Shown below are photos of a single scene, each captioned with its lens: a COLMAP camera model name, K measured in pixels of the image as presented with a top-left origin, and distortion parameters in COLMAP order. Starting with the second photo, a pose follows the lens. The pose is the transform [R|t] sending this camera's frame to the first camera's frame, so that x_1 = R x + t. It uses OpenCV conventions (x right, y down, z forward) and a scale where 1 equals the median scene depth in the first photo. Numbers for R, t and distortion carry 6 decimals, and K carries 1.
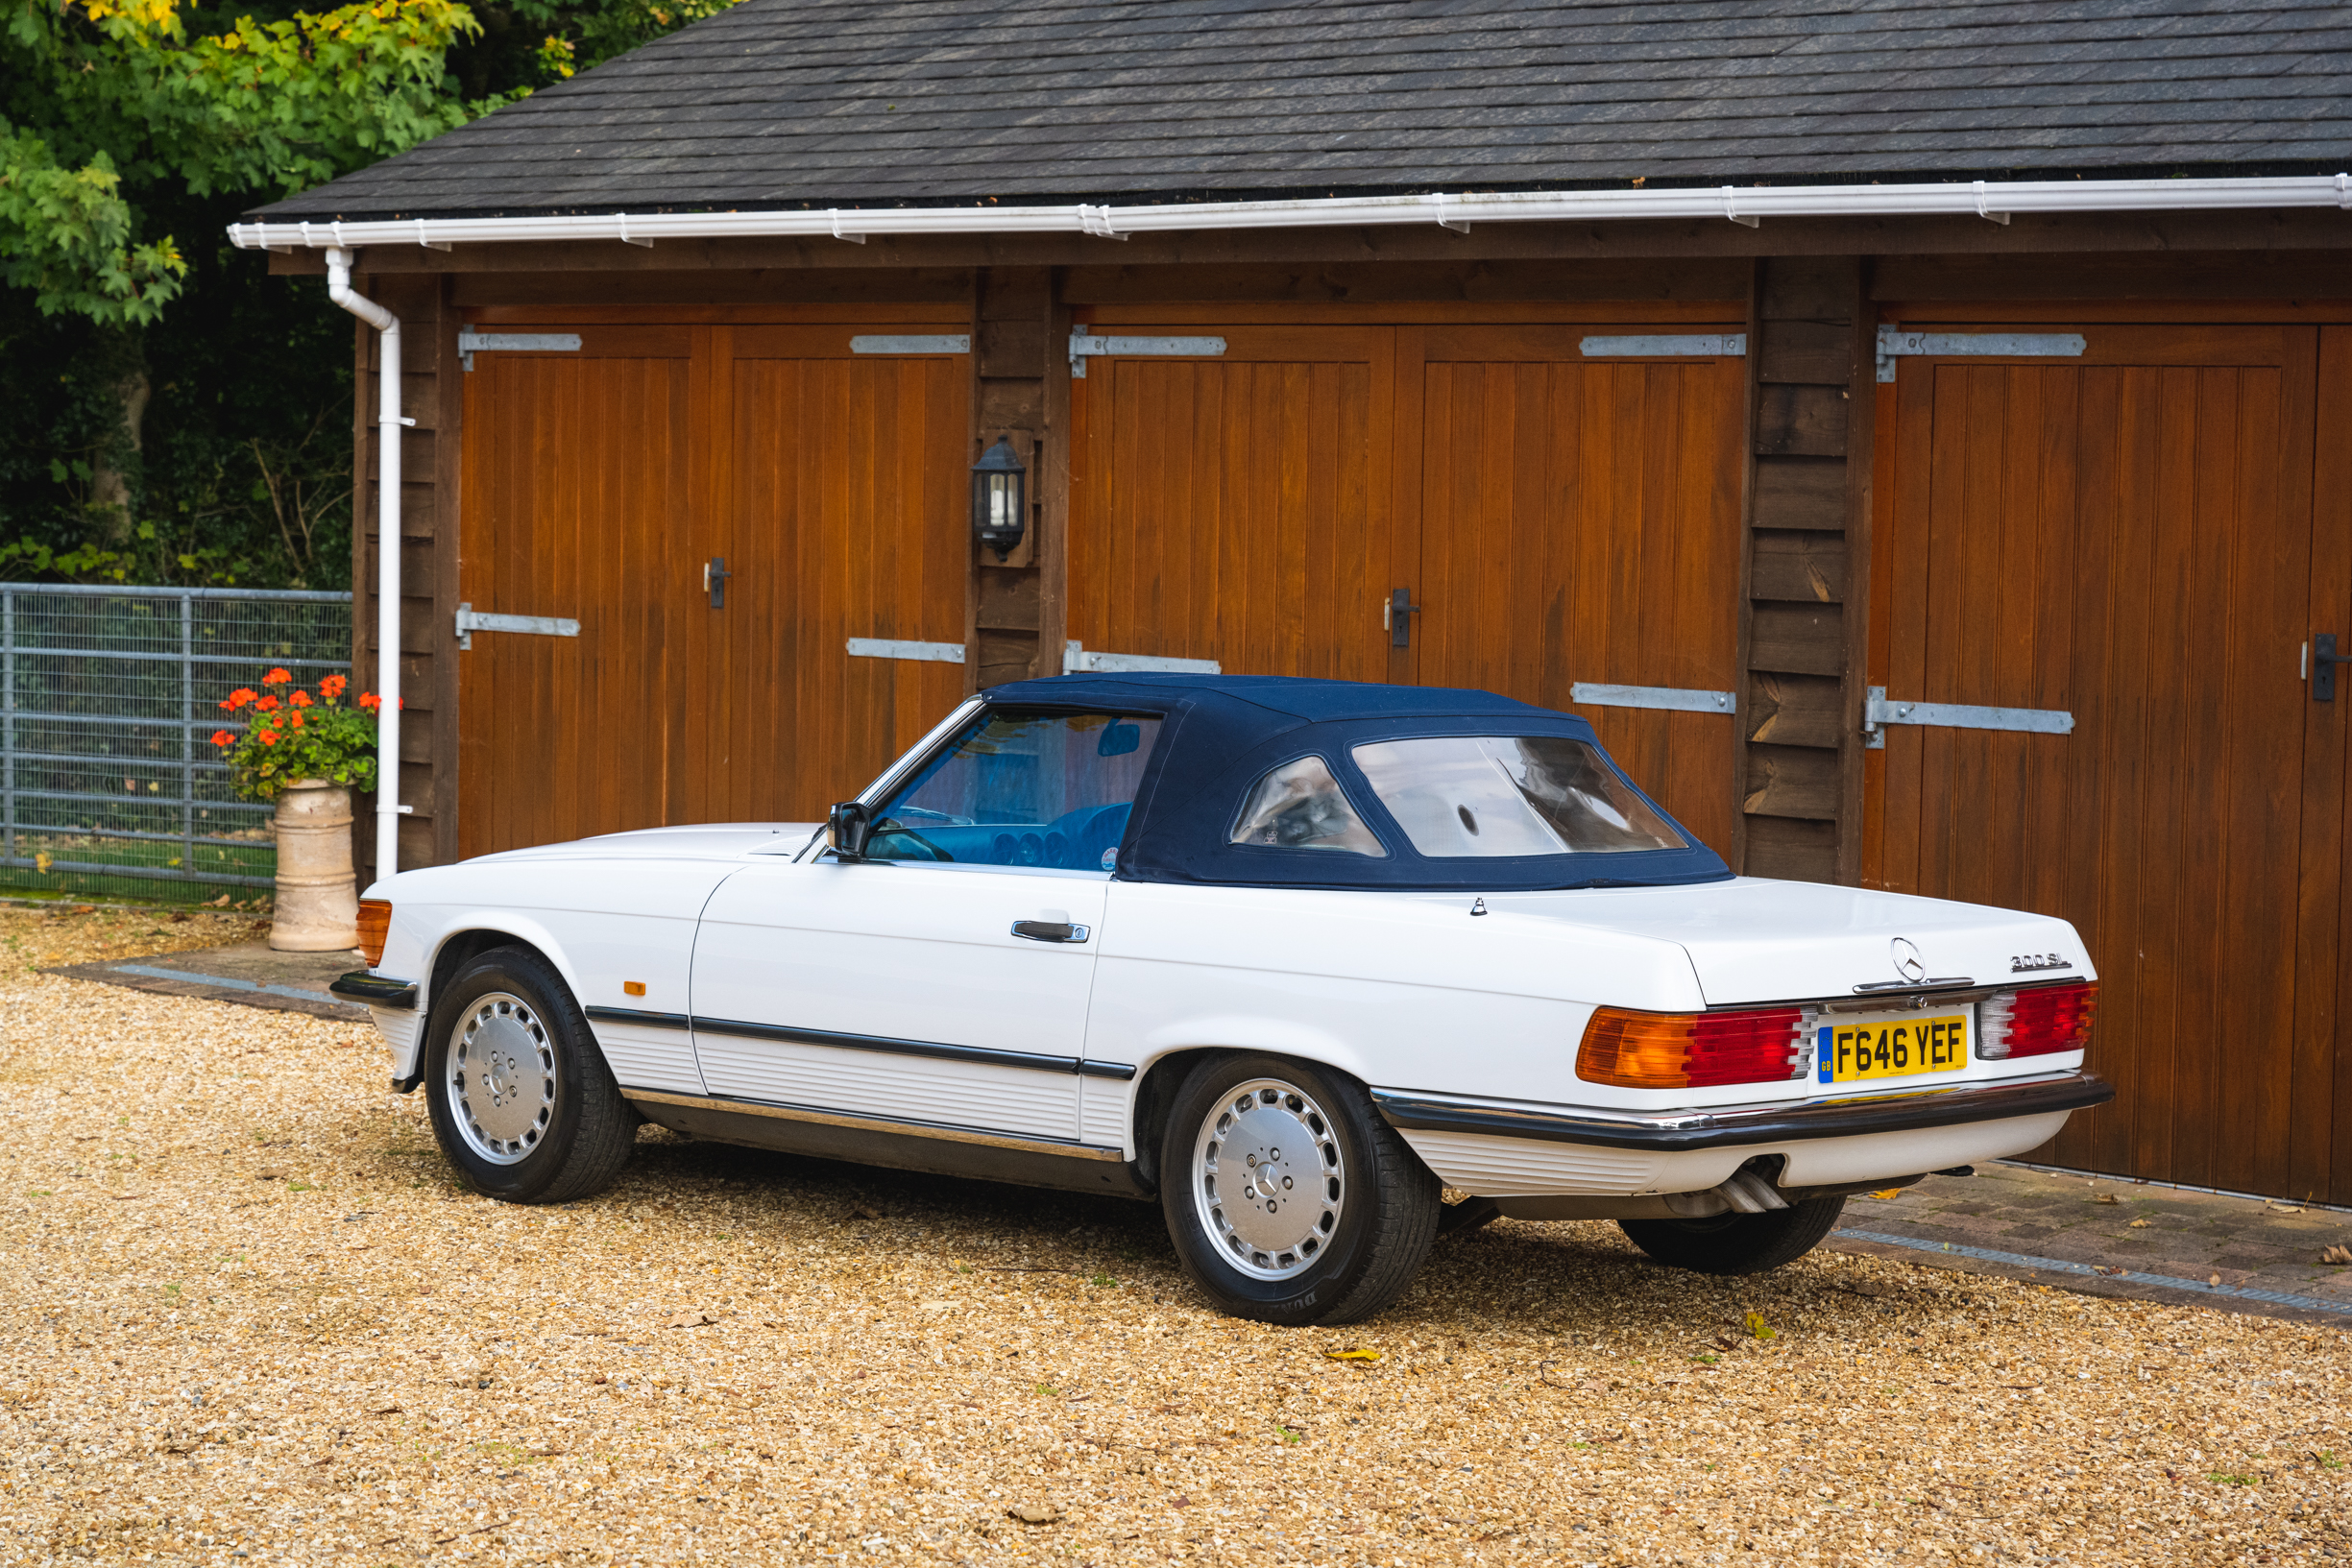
lens RADIAL K [[4729.6, 0, 1176.0], [0, 4729.6, 784.0], [0, 0, 1]] dist [-0.002491, 0.321175]
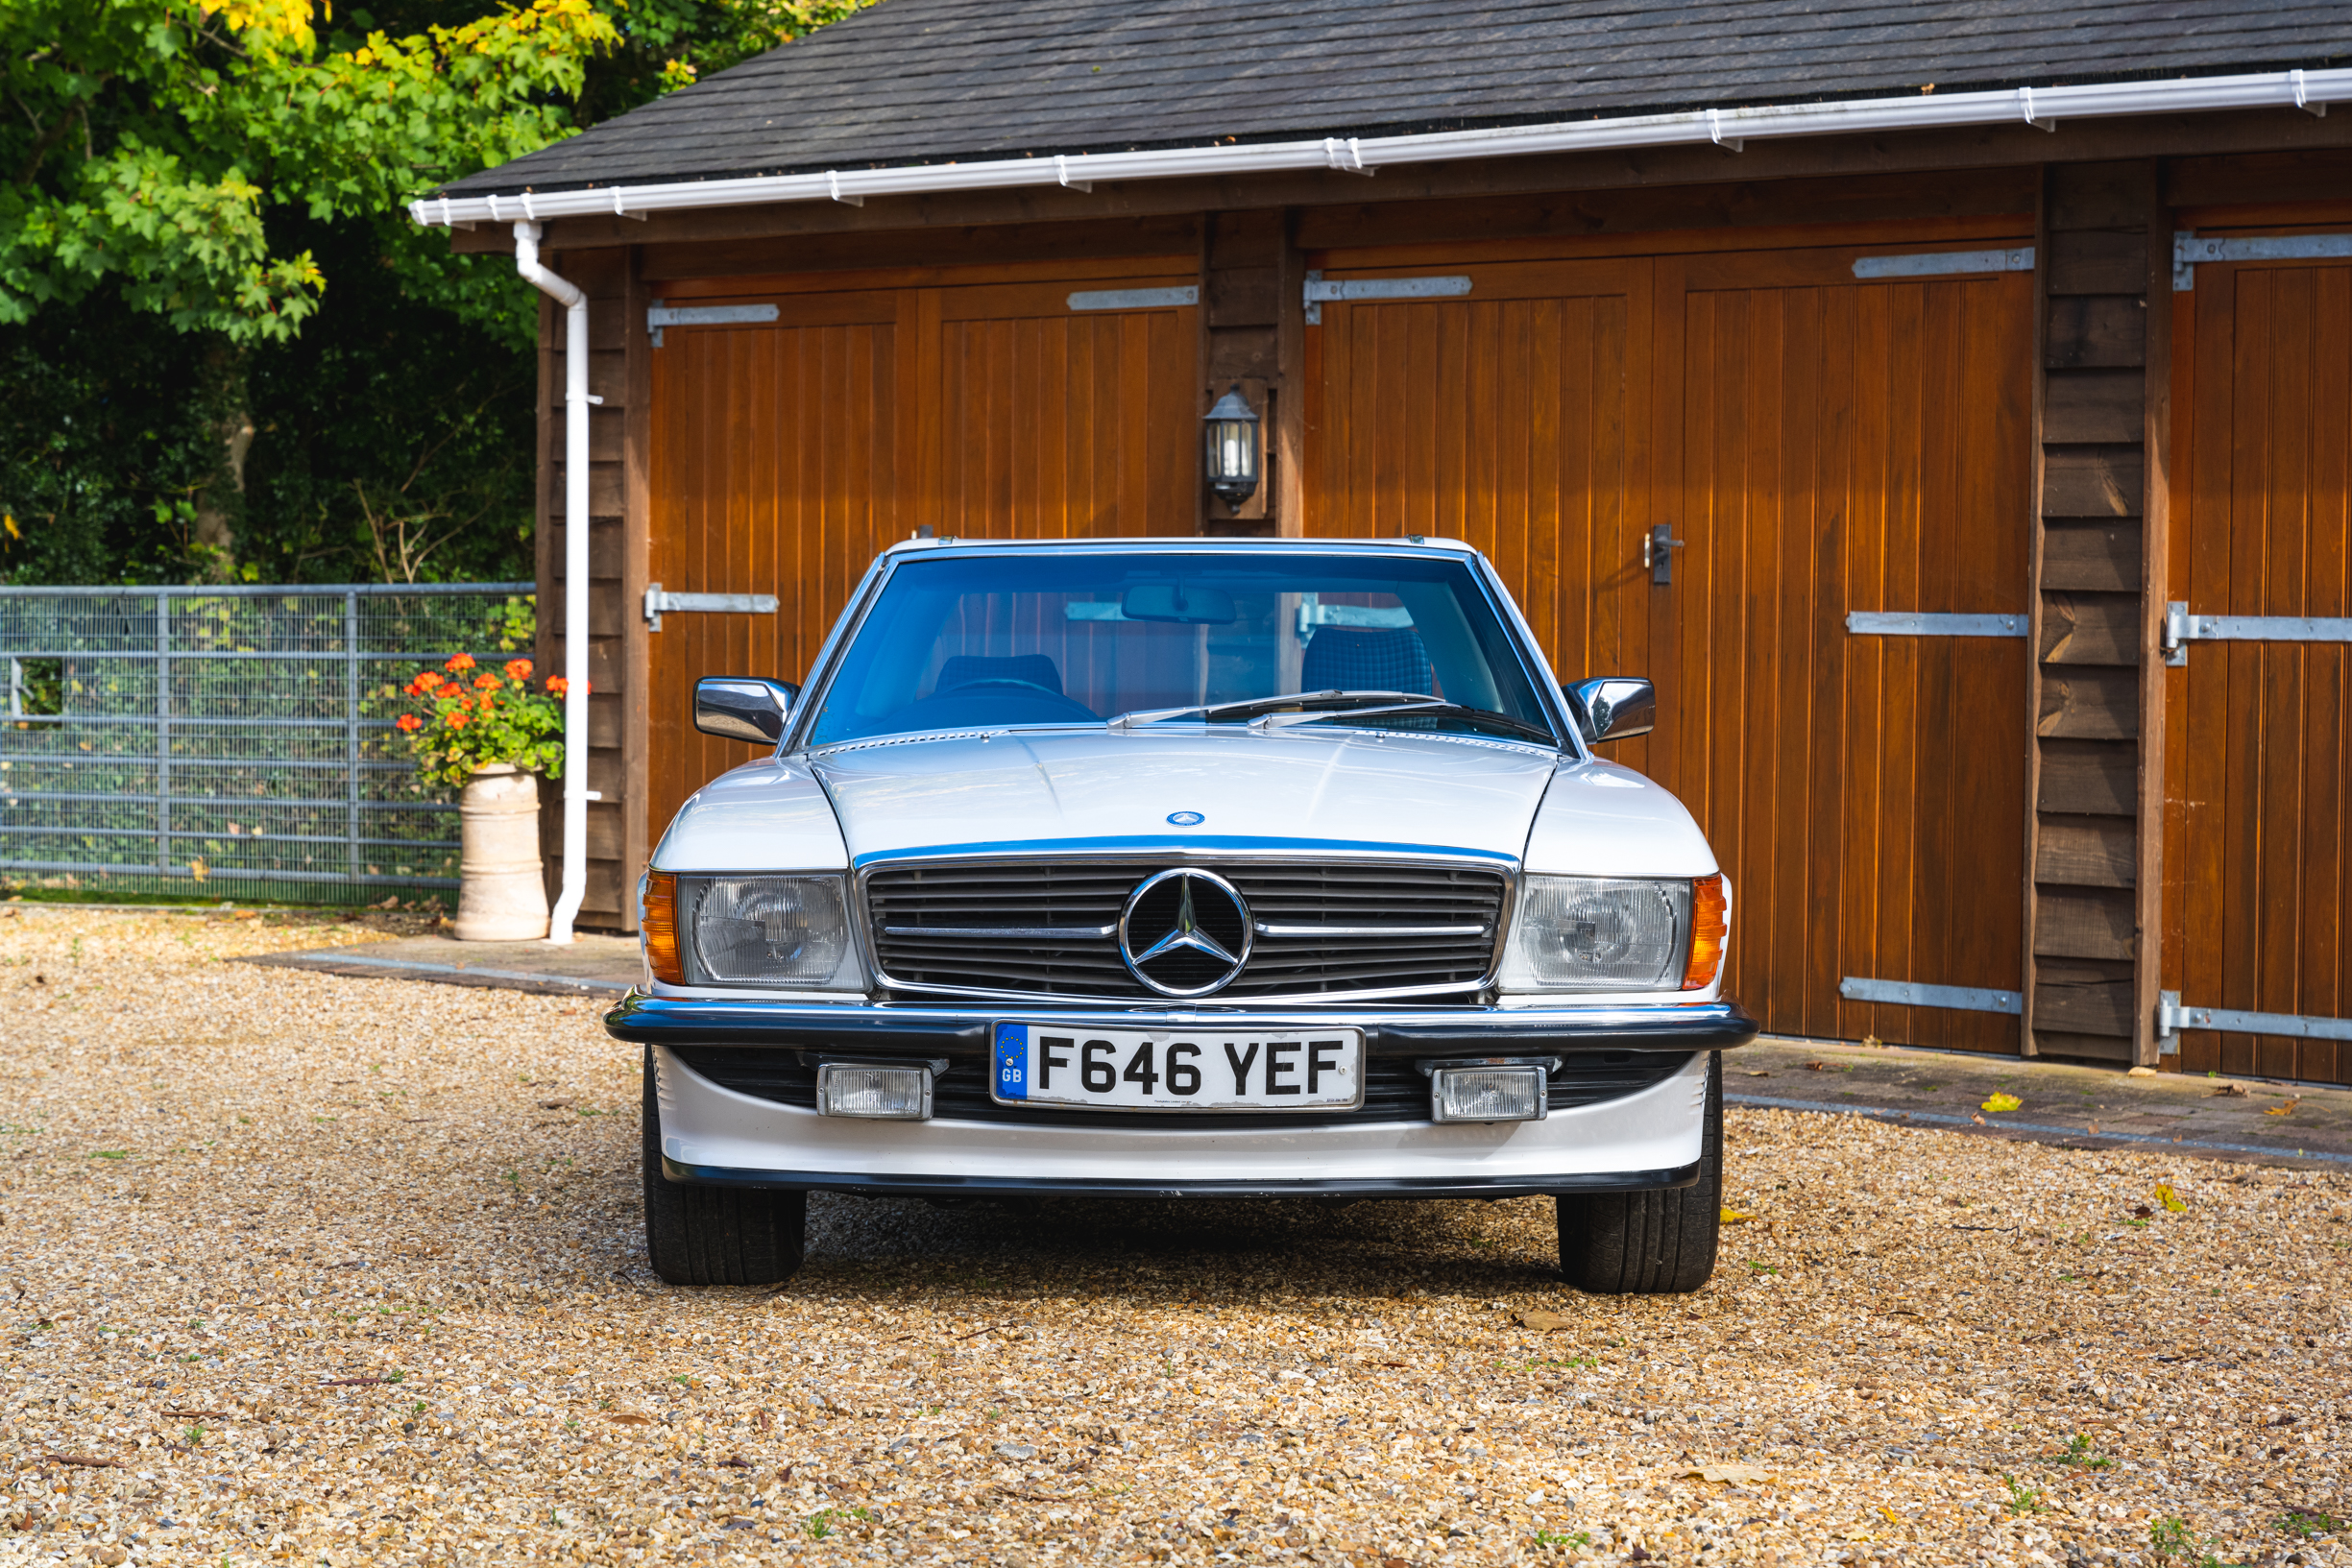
lens RADIAL K [[4722.5, 0, 1176.0], [0, 4722.5, 784.0], [0, 0, 1]] dist [-0.011085, 0.033486]
pose [[0.999911, -0.008867, 0.010011, -0.059678], [0.009171, 0.999485, -0.030756, 0.039173], [-0.009733, 0.030845, 0.999477, 0.025068]]
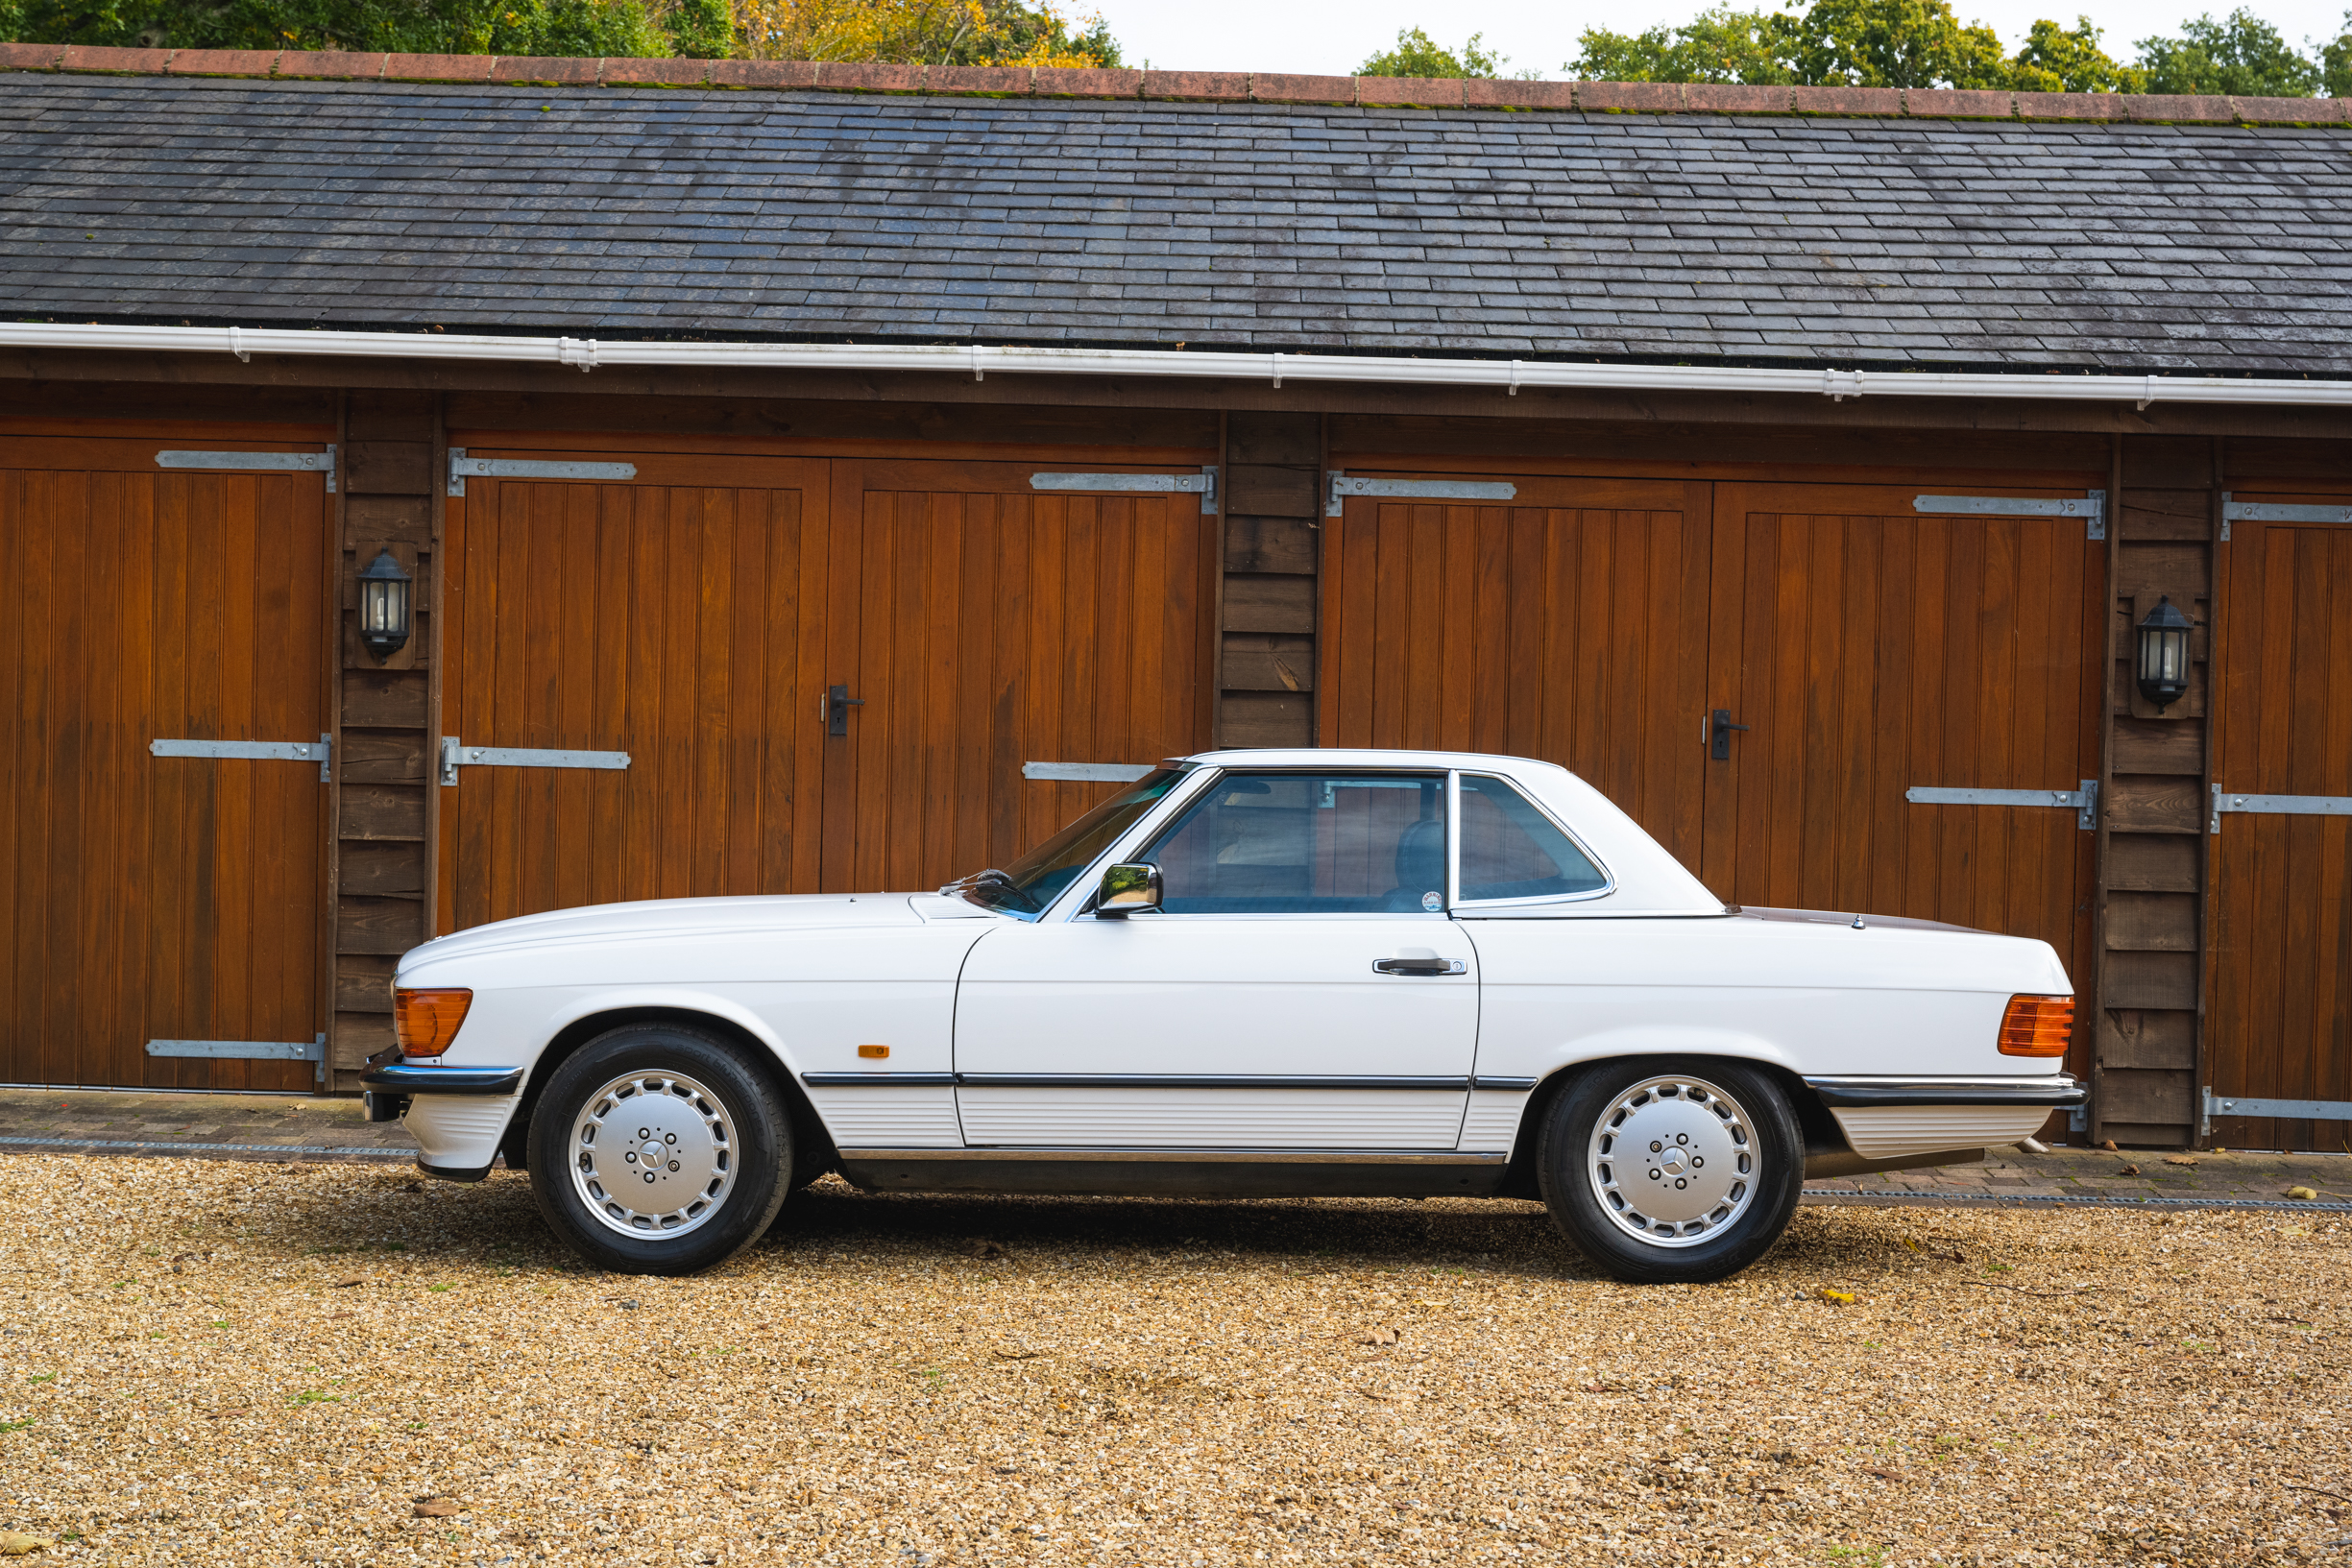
lens RADIAL K [[3535.6, 0, 1172.8], [0, 3535.6, 773.7], [0, 0, 1]] dist [0.004414, 0.075554]
pose [[0.751410, -0.016717, 0.659624, -0.436747], [0.037243, 0.999160, -0.017104, -0.001634], [-0.658784, 0.037419, 0.751401, 0.279166]]
